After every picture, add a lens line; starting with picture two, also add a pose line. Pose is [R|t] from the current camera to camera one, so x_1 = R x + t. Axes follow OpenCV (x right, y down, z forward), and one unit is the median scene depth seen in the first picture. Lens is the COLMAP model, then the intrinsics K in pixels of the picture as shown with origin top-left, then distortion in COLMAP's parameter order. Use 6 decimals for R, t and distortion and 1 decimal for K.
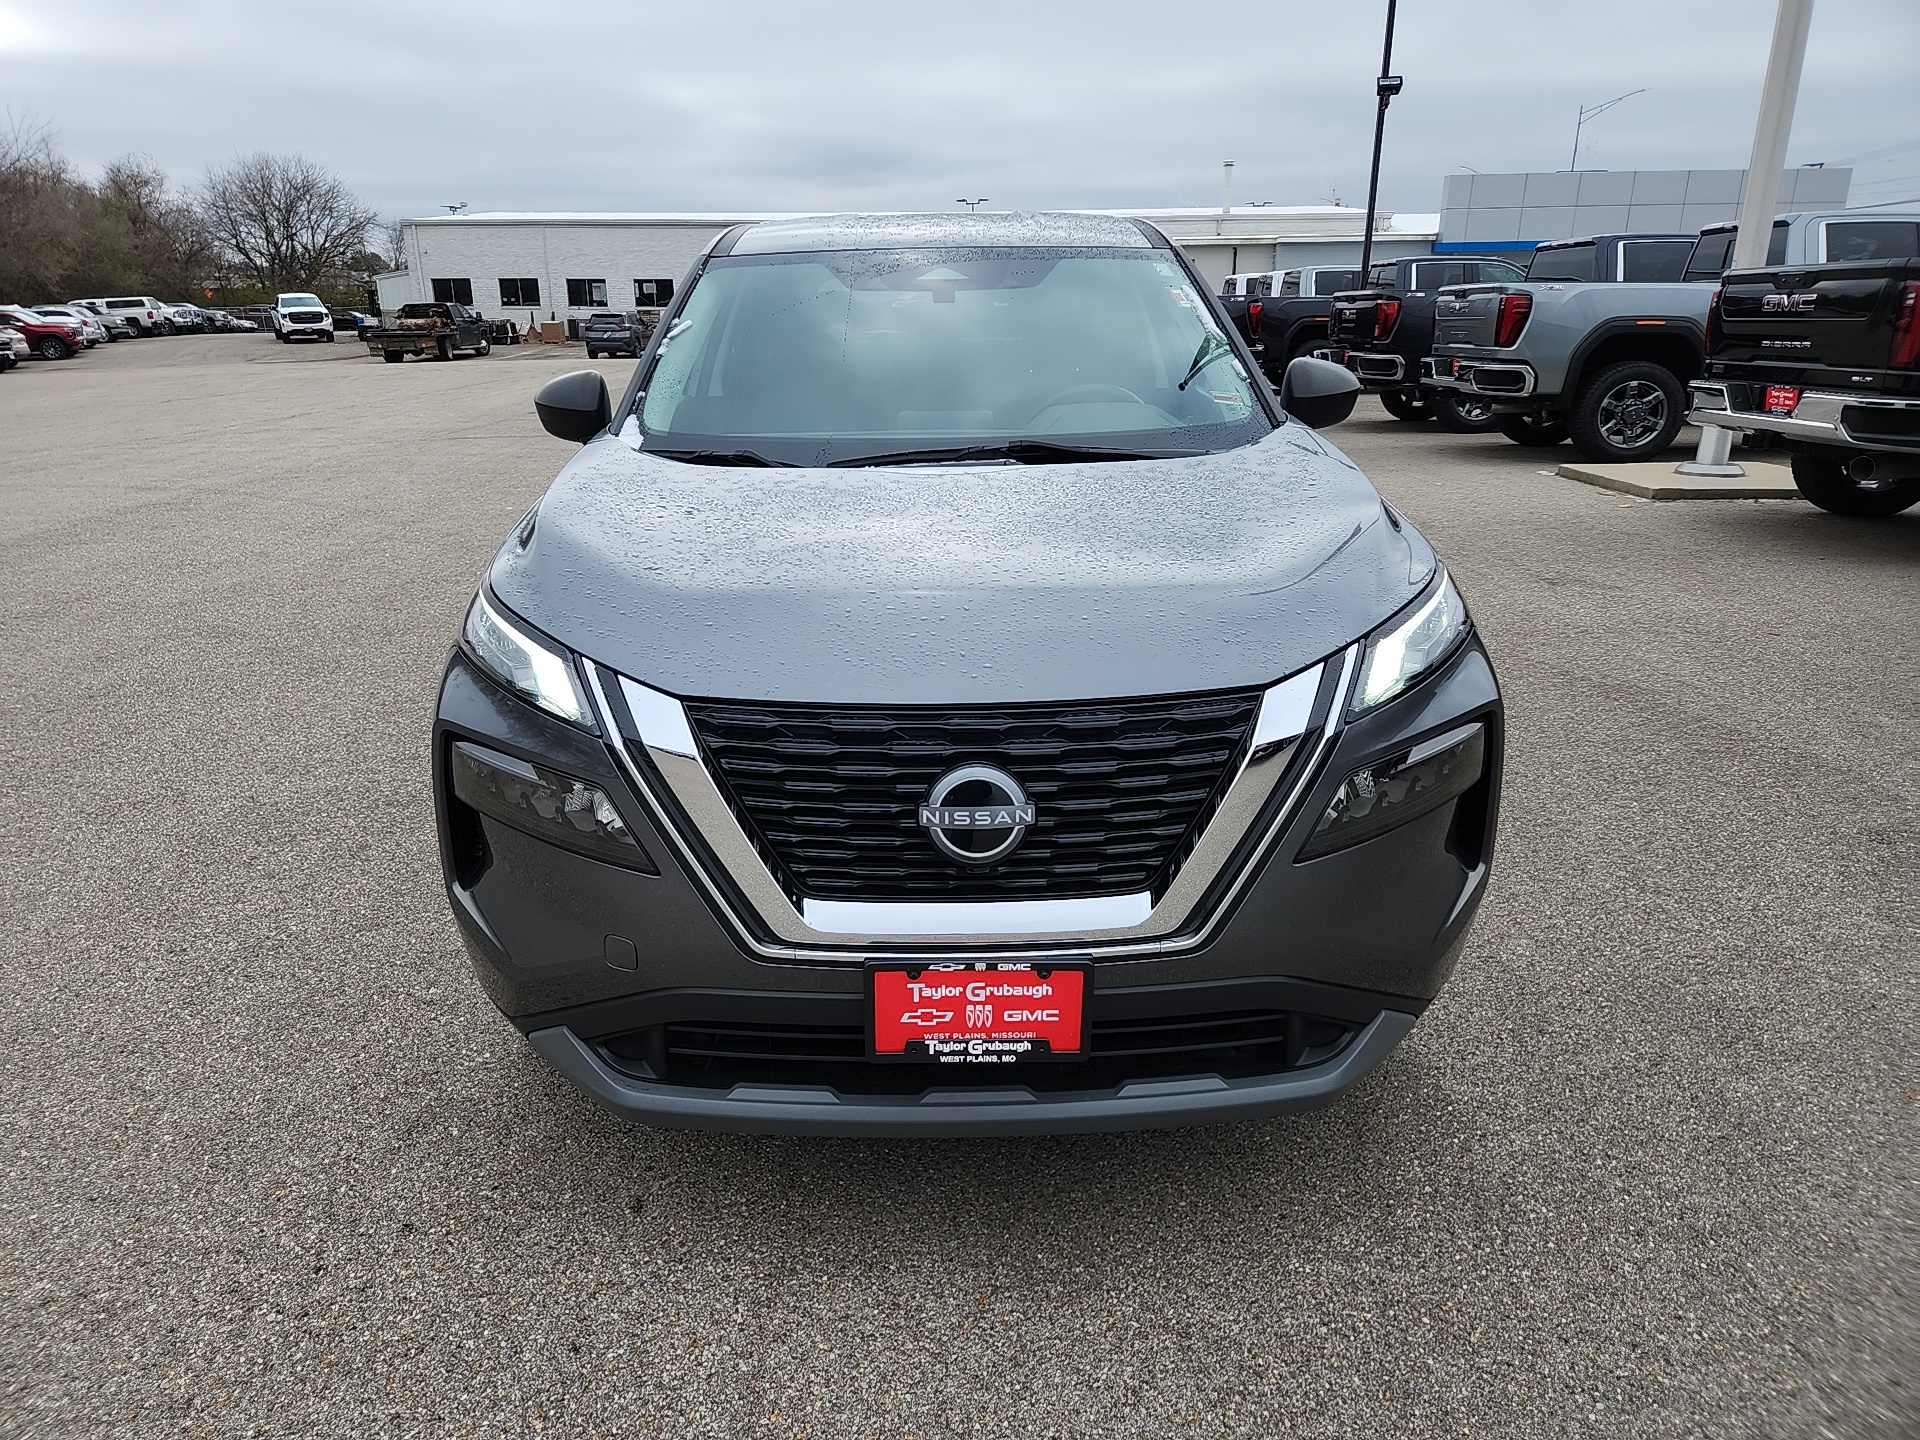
lens RADIAL K [[1259.3, 0, 928.3], [0, 1259.3, 724.7], [0, 0, 1]] dist [0.068942, -0.053798]
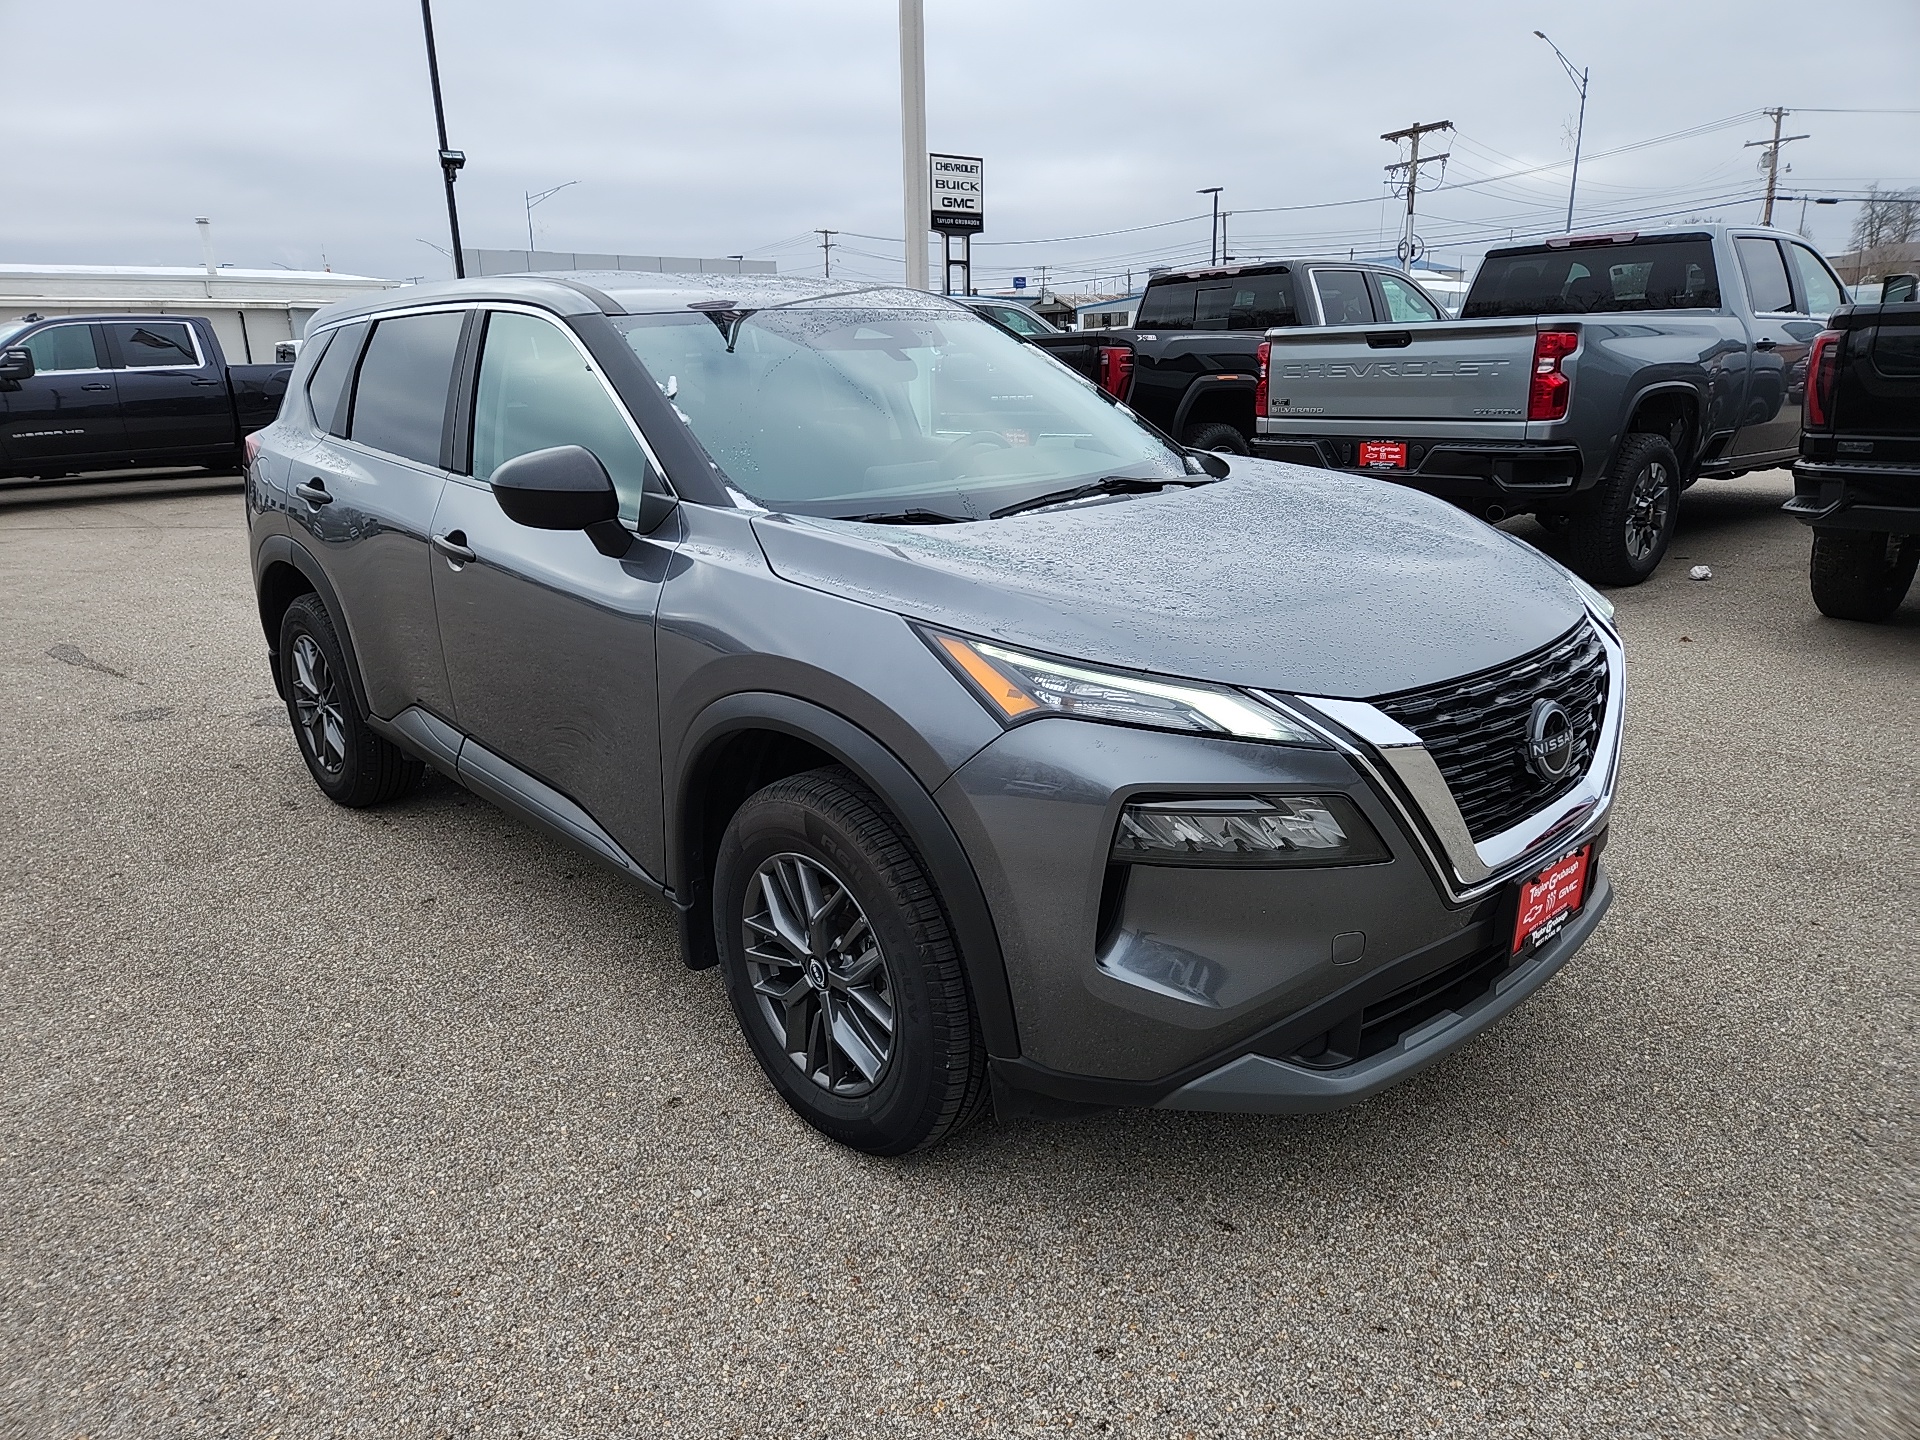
lens RADIAL K [[1259.3, 0, 928.3], [0, 1259.3, 724.7], [0, 0, 1]] dist [0.068942, -0.053798]
pose [[0.743783, -0.197544, 0.638564, -1.187694], [0.228052, 0.973006, 0.035377, -0.126575], [-0.628315, 0.119313, 0.768755, 0.382842]]
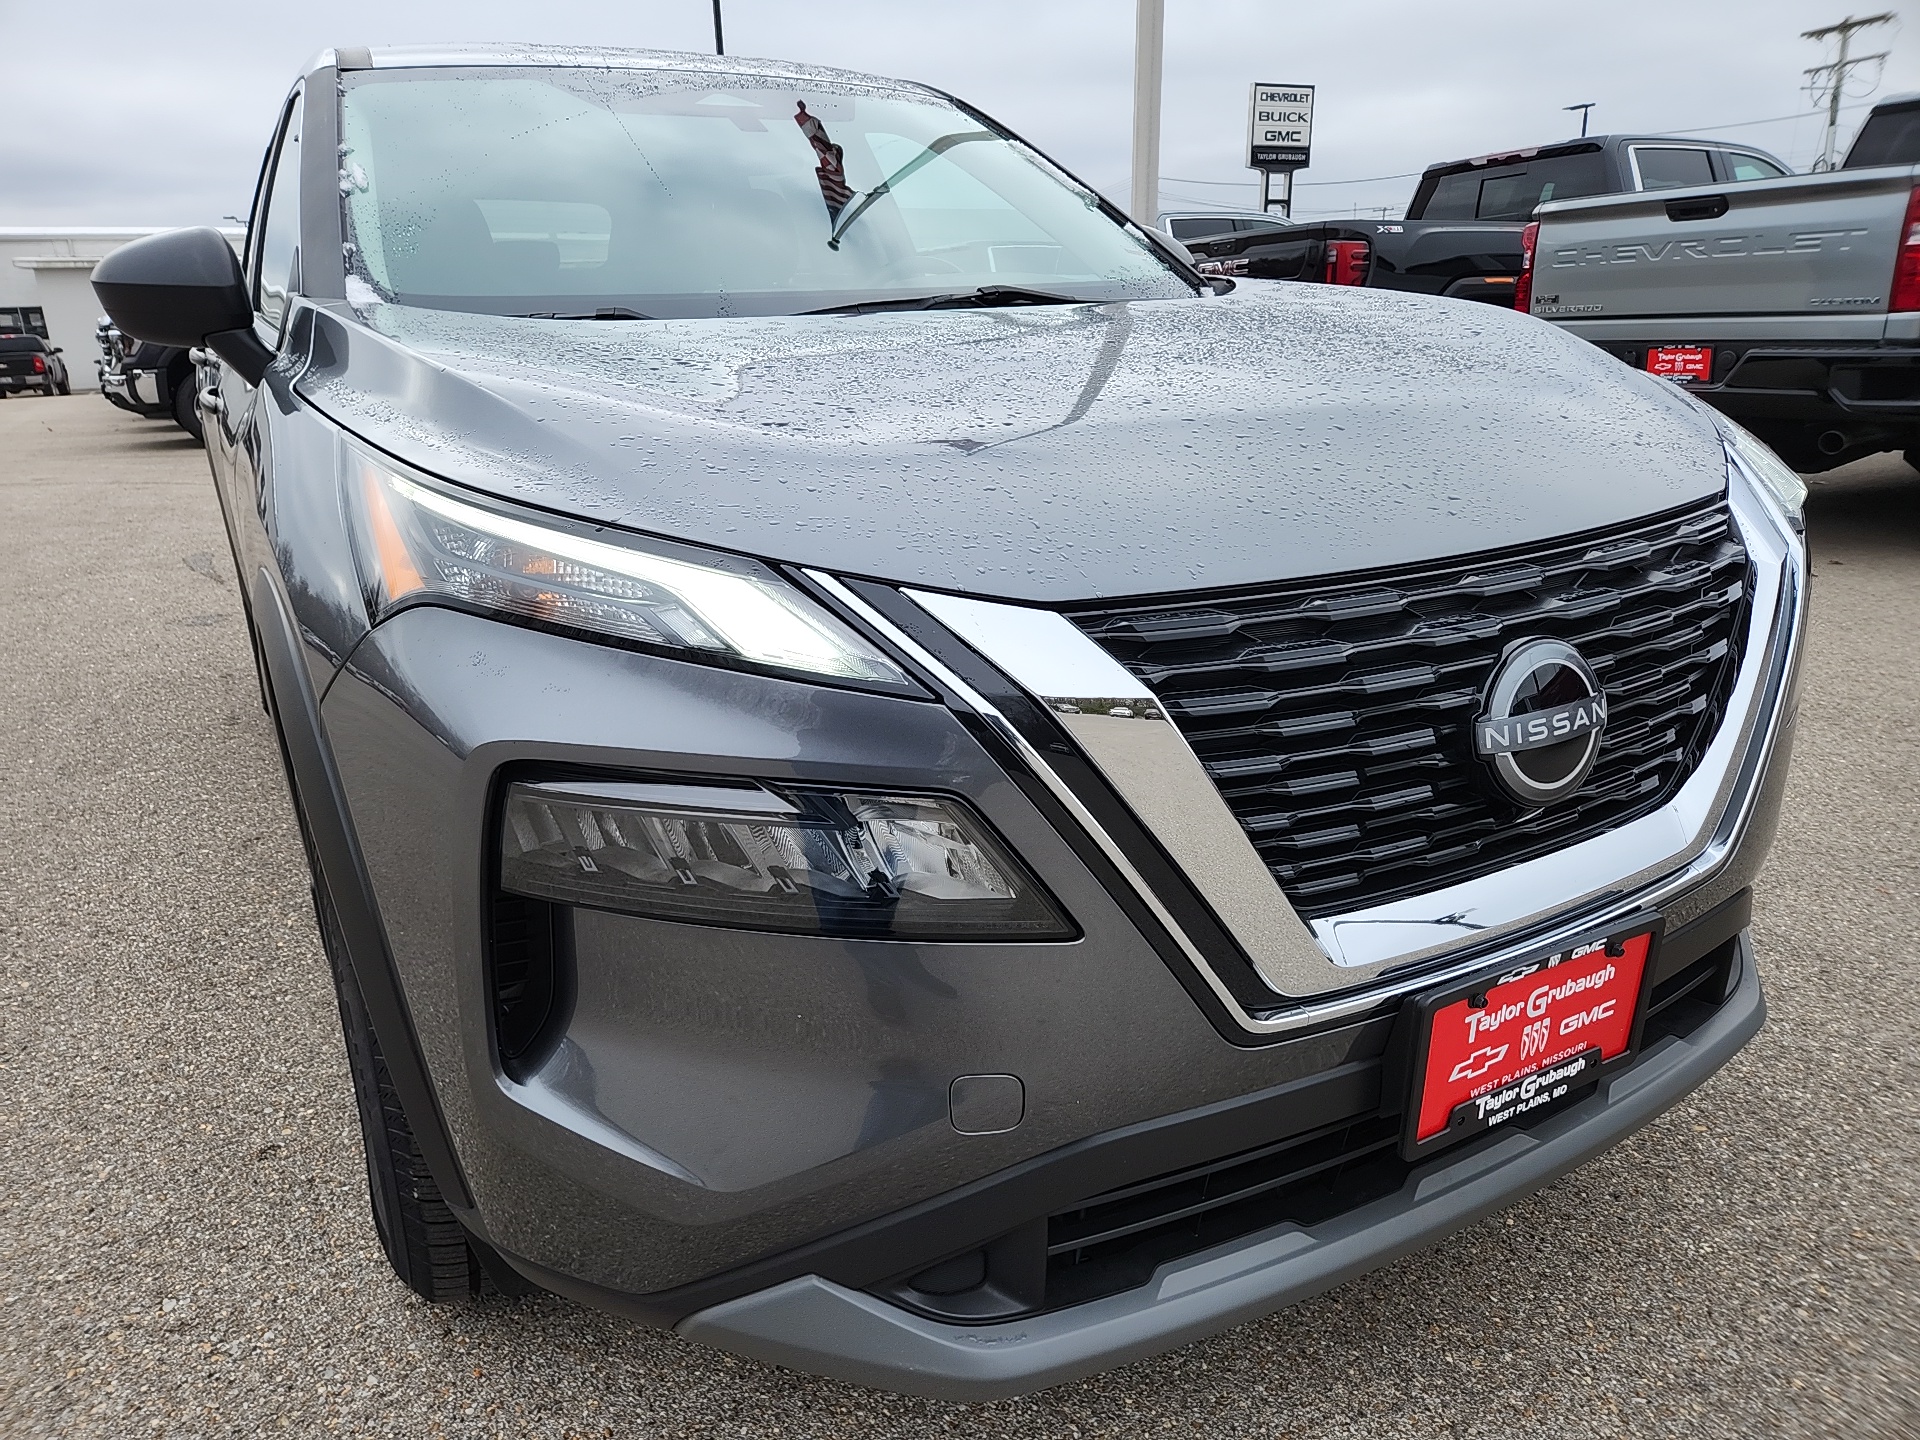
lens RADIAL K [[1268.8, 0, 913.3], [0, 1268.8, 752.0], [0, 0, 1]] dist [0.047076, -0.043017]
pose [[0.885040, -0.168950, 0.433775, -0.490197], [0.171802, 0.984580, 0.032949, 0.011216], [-0.432653, 0.045362, 0.900419, 0.536511]]
